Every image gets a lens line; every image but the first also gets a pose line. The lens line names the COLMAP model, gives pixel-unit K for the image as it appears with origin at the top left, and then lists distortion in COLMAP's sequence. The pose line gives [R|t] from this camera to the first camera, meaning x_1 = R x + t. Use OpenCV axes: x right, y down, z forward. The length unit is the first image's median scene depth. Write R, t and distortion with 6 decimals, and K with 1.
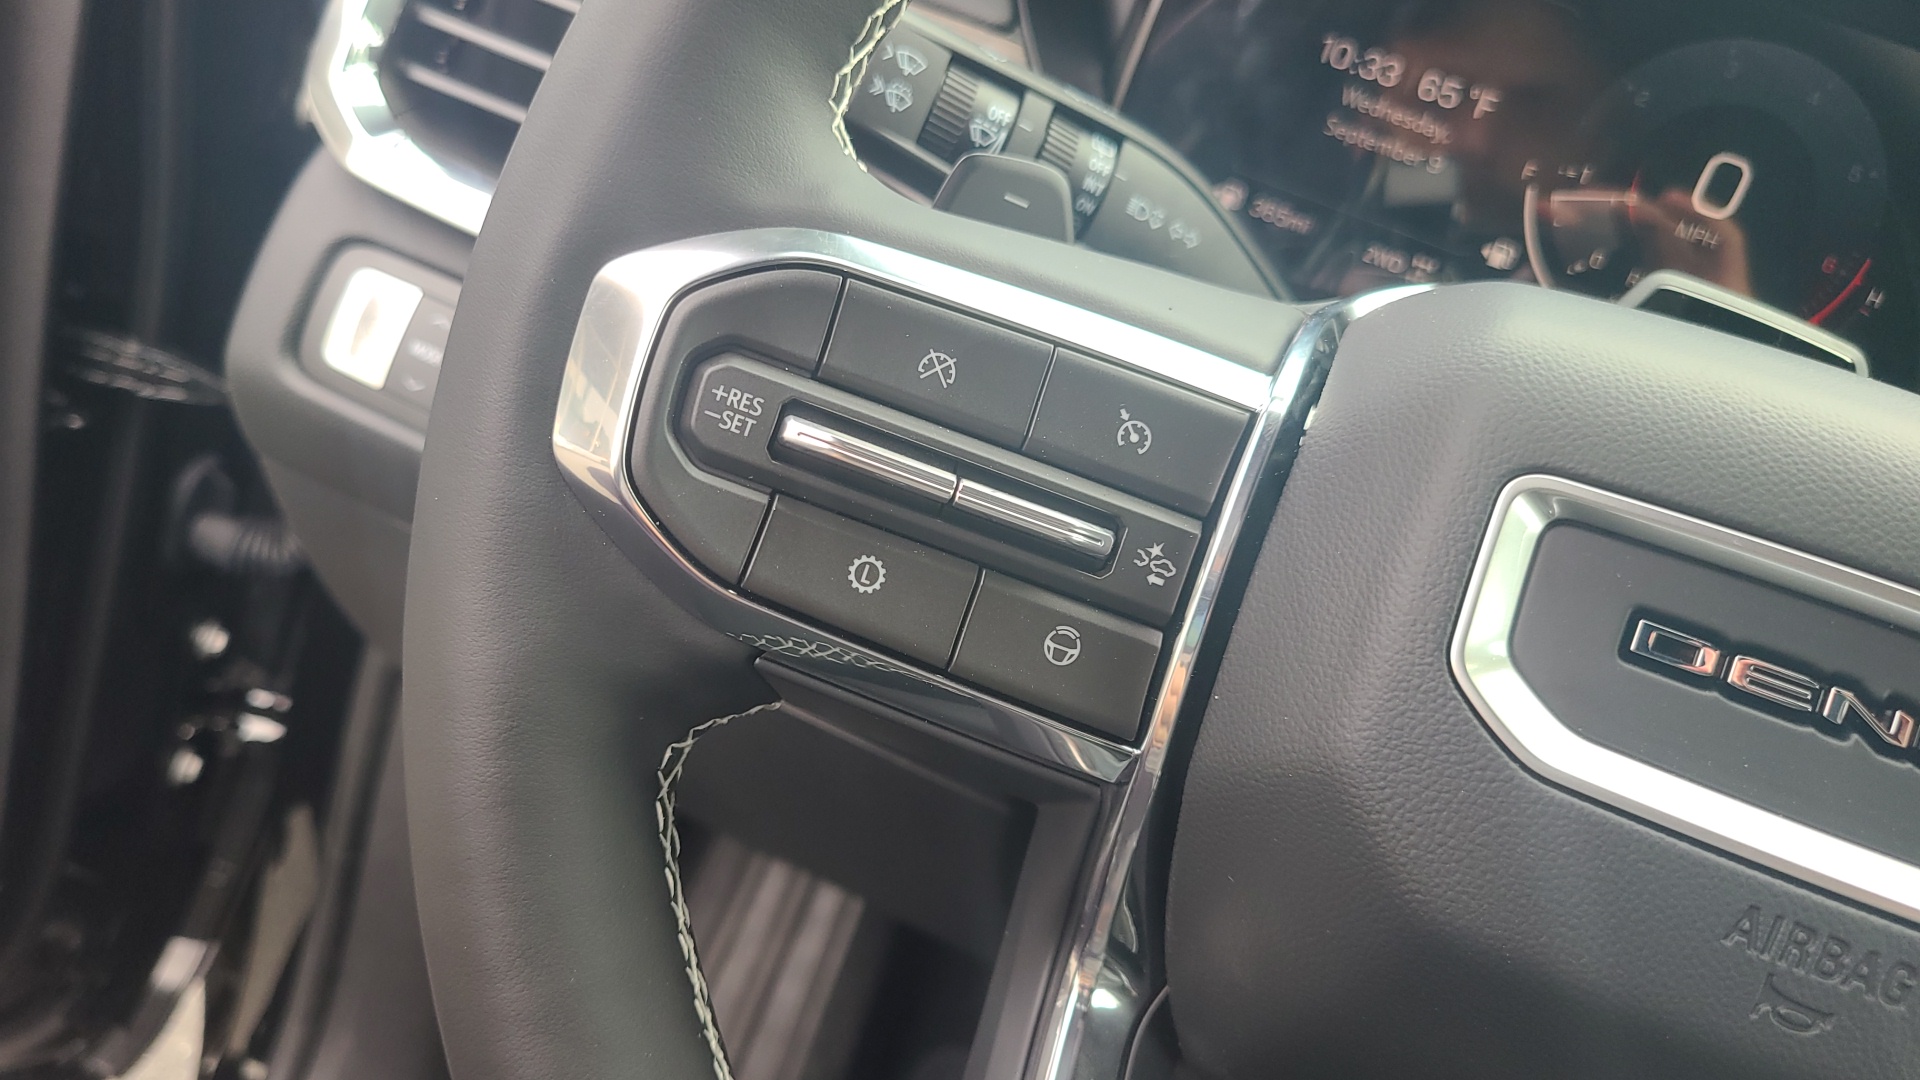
lens RADIAL K [[1437.3, 0, 970.2], [0, 1437.3, 540.2], [0, 0, 1]] dist [0.044741, -0.025928]
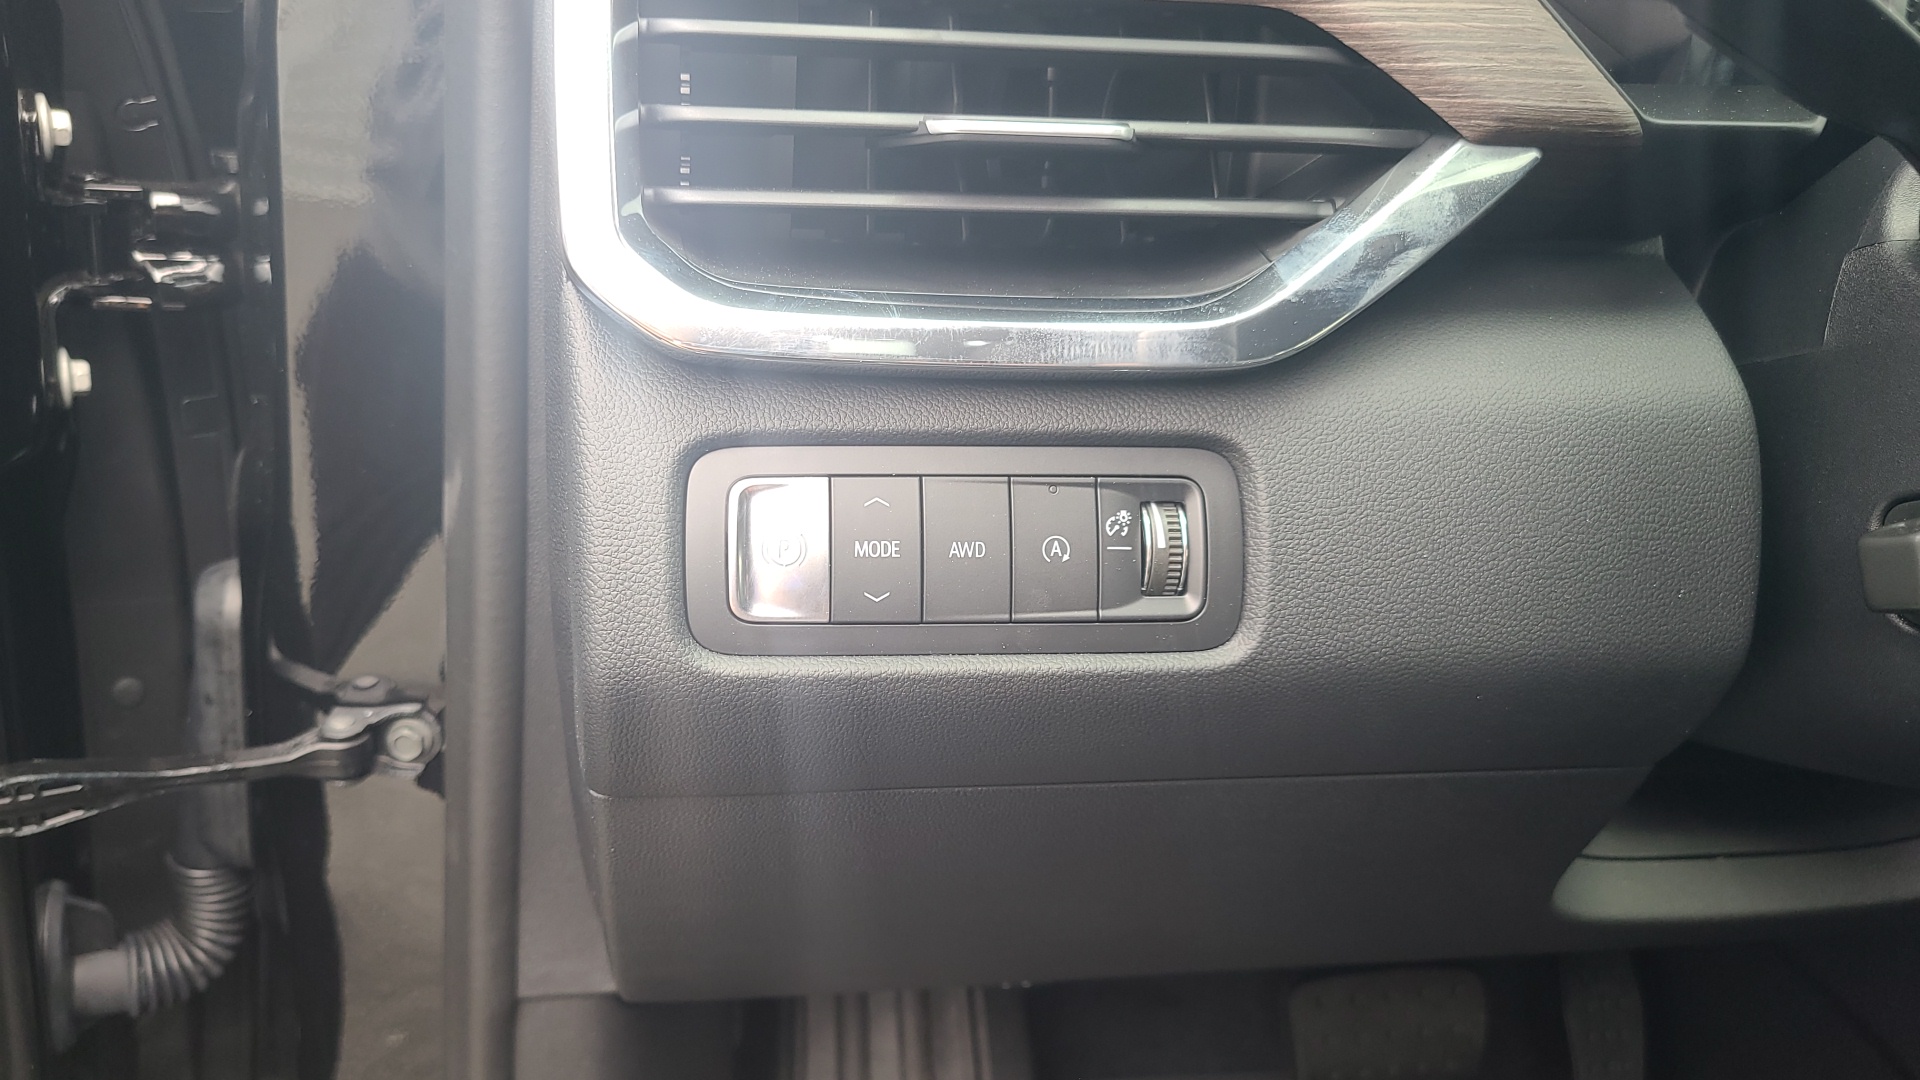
lens RADIAL K [[1437.3, 0, 905.2], [0, 1437.3, 521.6], [0, 0, 1]] dist [0.044741, -0.025928]
pose [[0.861613, -0.401689, 0.310272, -0.627840], [0.402778, 0.913084, 0.063613, -0.196308], [-0.308857, 0.070161, 0.948517, 0.338609]]
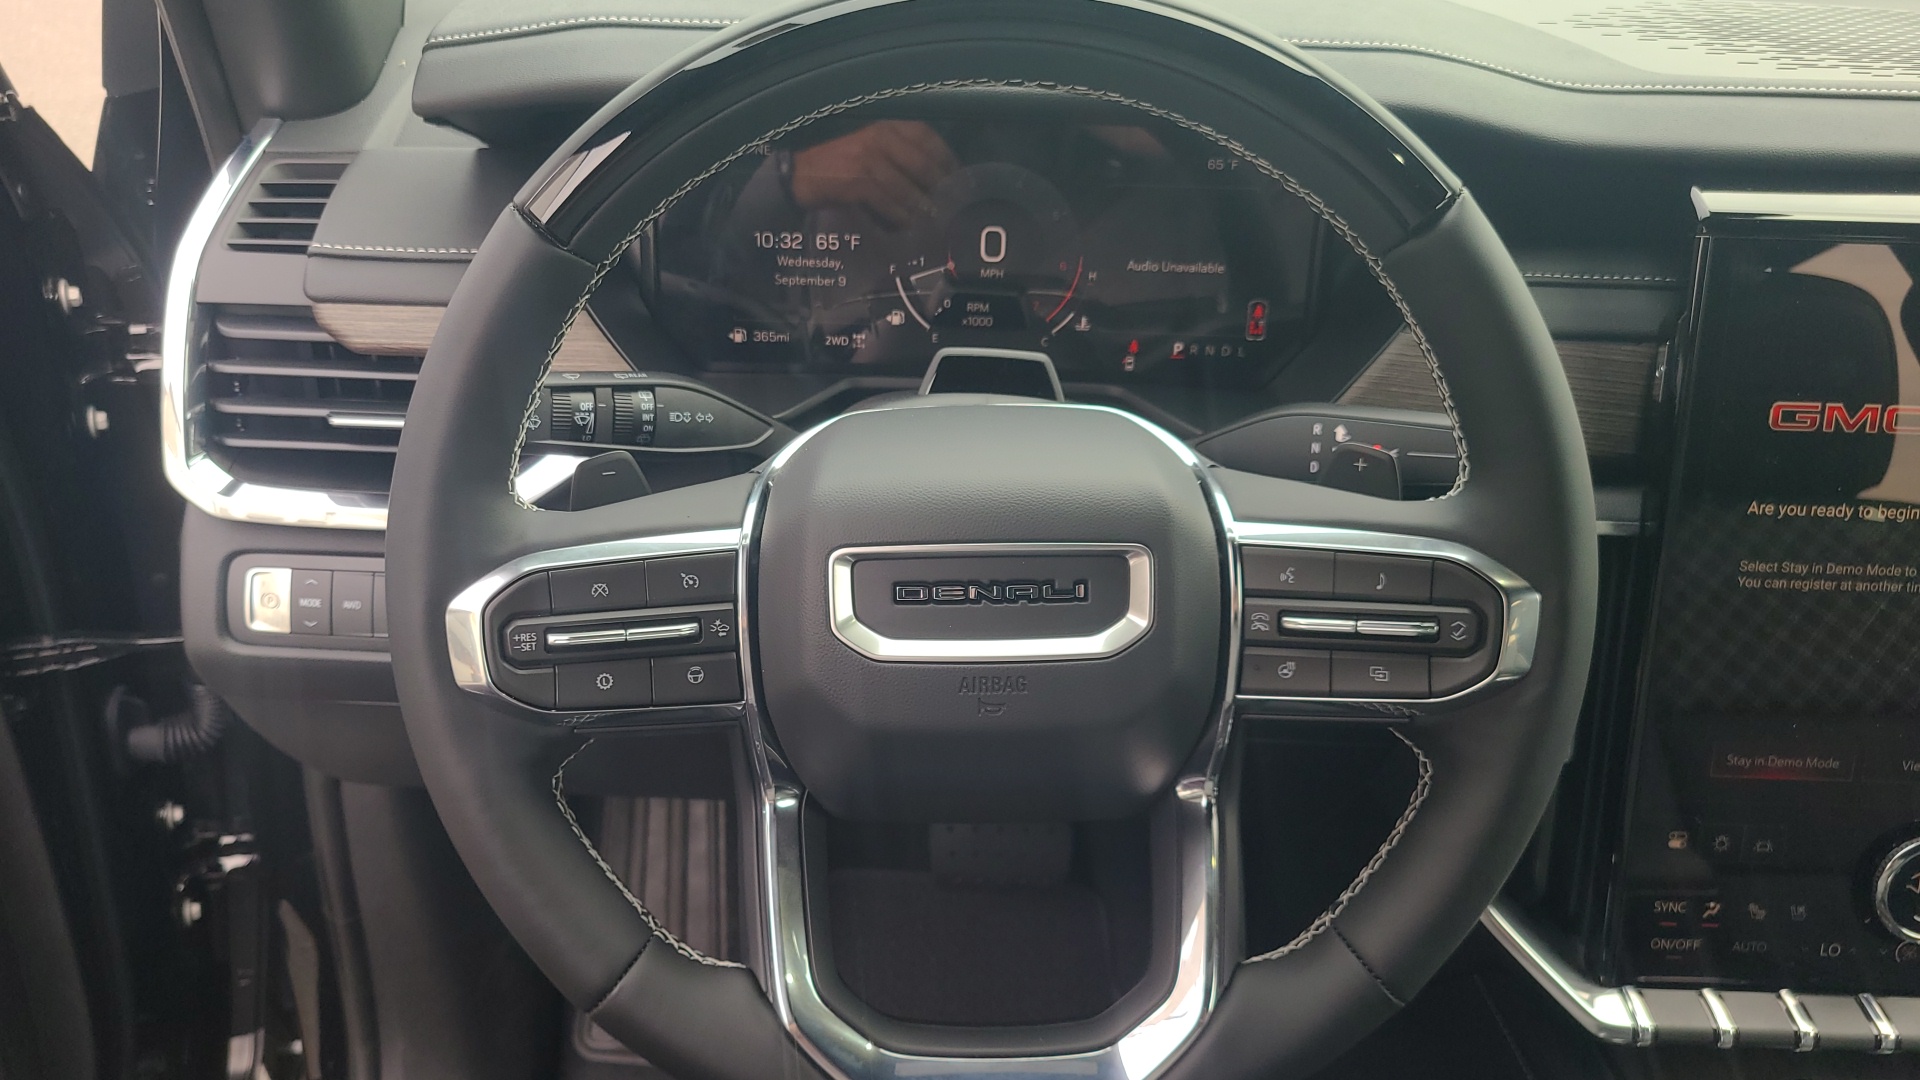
lens RADIAL K [[1437.3, 0, 942.1], [0, 1437.3, 522.2], [0, 0, 1]] dist [0.044741, -0.025928]
pose [[0.922433, -0.373055, 0.099739, 0.160378], [0.361792, 0.925199, 0.114511, -0.154106], [-0.134998, -0.069544, 0.988402, -0.745508]]
